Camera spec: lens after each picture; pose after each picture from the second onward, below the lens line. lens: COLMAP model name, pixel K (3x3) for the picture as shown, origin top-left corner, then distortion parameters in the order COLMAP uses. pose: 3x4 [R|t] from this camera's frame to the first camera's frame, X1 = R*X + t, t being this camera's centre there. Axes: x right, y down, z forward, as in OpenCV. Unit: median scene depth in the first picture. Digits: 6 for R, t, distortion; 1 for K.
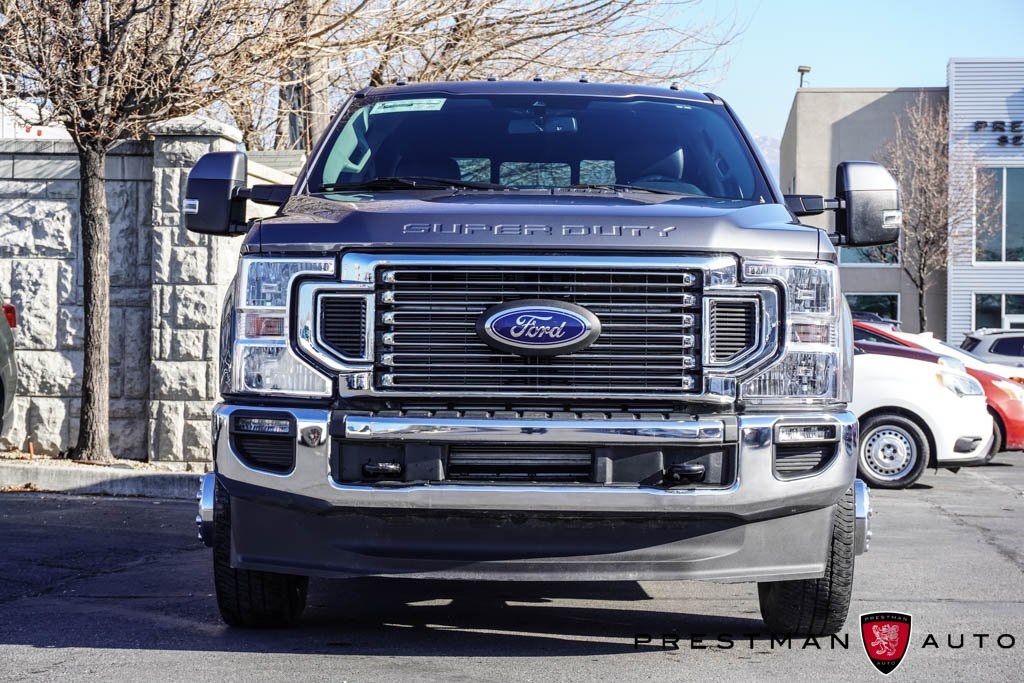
lens RADIAL K [[2213.0, 0, 512.6], [0, 2213.0, 342.0], [0, 0, 1]] dist [0.126675, 0.000000]
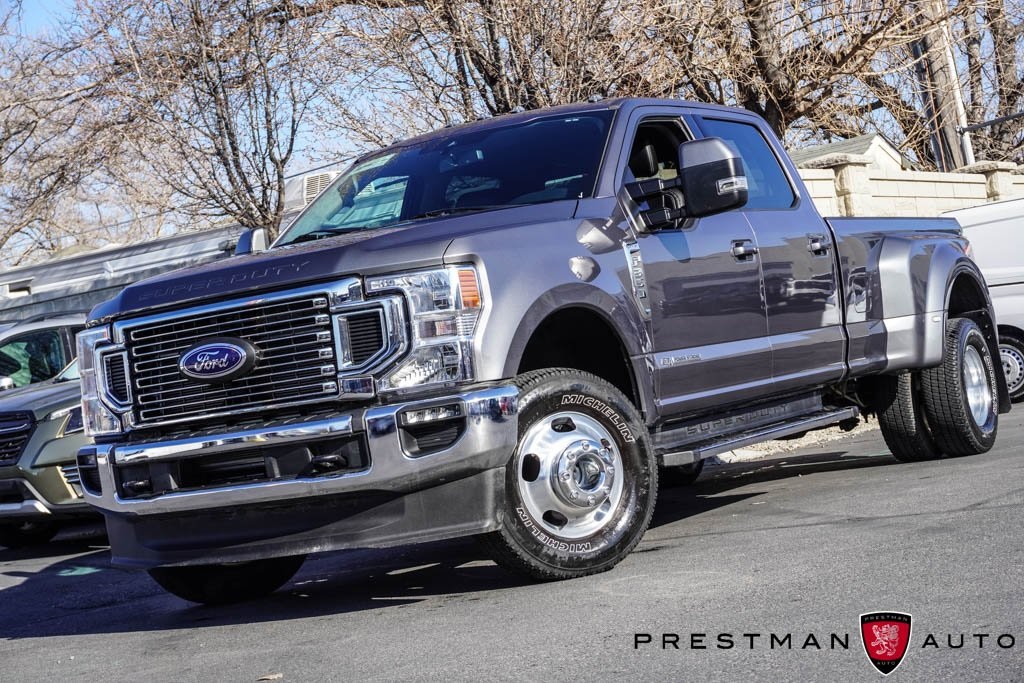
lens RADIAL K [[1915.4, 0, 511.7], [0, 1915.4, 340.4], [0, 0, 1]] dist [-0.015584, 0.000000]
pose [[0.865060, -0.145012, -0.480254, 0.672175], [0.154586, 0.987781, -0.019810, 0.029267], [0.477258, -0.057103, 0.876906, 0.128119]]
